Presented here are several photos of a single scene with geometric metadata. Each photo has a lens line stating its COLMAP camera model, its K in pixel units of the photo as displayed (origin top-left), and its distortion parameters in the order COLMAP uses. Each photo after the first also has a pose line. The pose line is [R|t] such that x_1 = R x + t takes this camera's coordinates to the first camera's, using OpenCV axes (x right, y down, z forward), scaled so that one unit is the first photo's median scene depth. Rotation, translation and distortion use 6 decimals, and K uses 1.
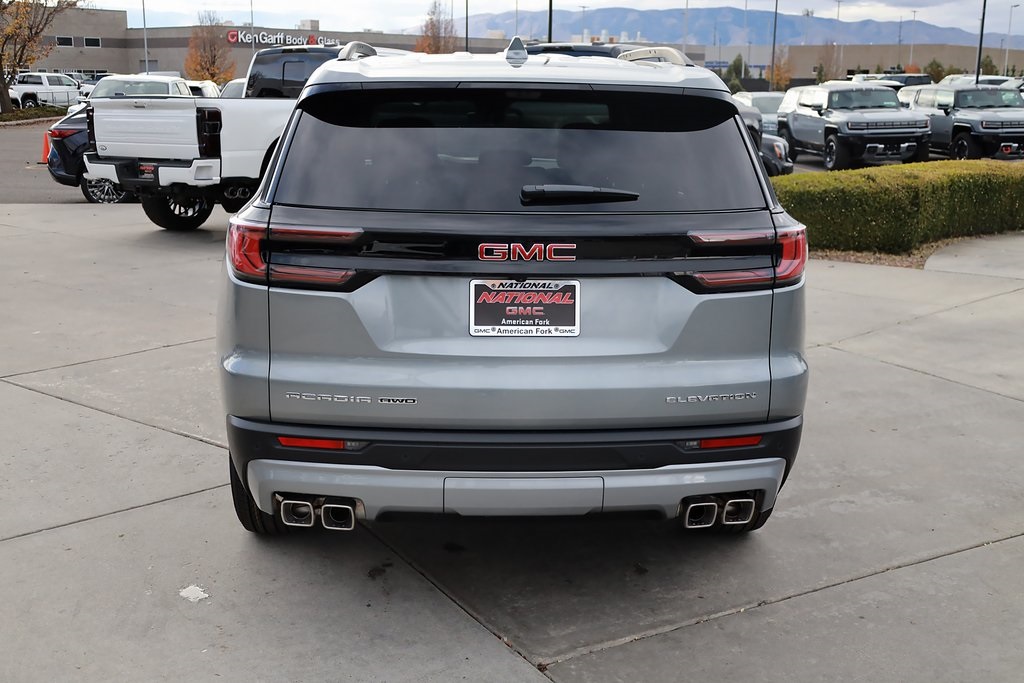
lens RADIAL K [[1200.1, 0, 512.0], [0, 1200.1, 341.5], [0, 0, 1]] dist [-0.001937, -0.006714]
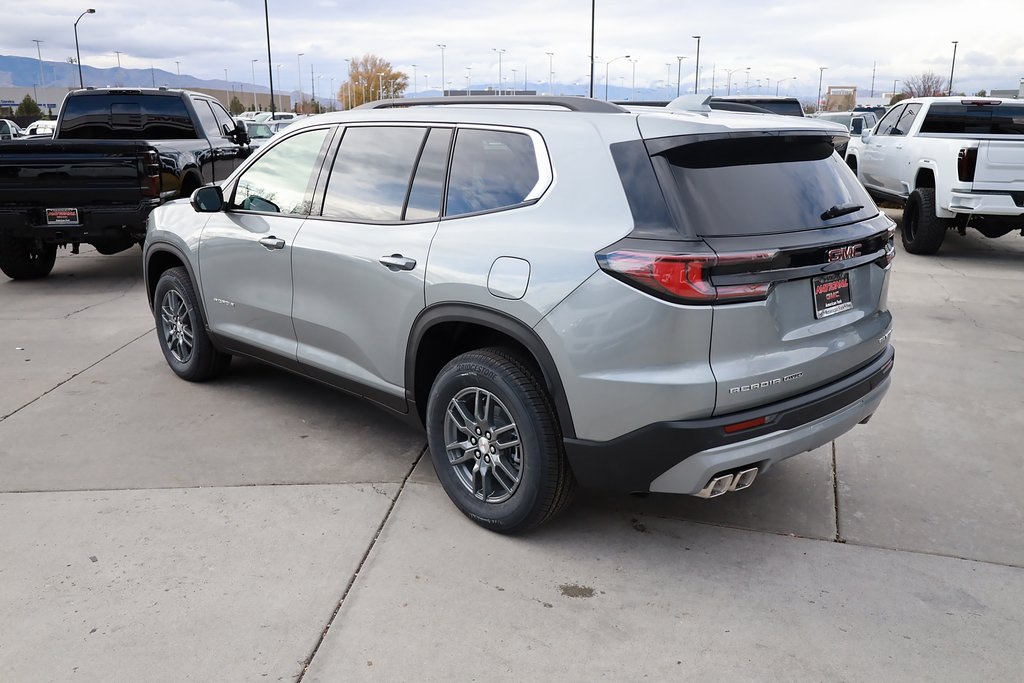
lens RADIAL K [[902.1, 0, 512.0], [0, 902.1, 341.5], [0, 0, 1]] dist [-0.001662, -0.013591]
pose [[0.728484, -0.172017, 0.663114, -0.772378], [0.150210, 0.984515, 0.090373, -0.098664], [-0.668392, 0.033771, 0.743042, 0.377019]]
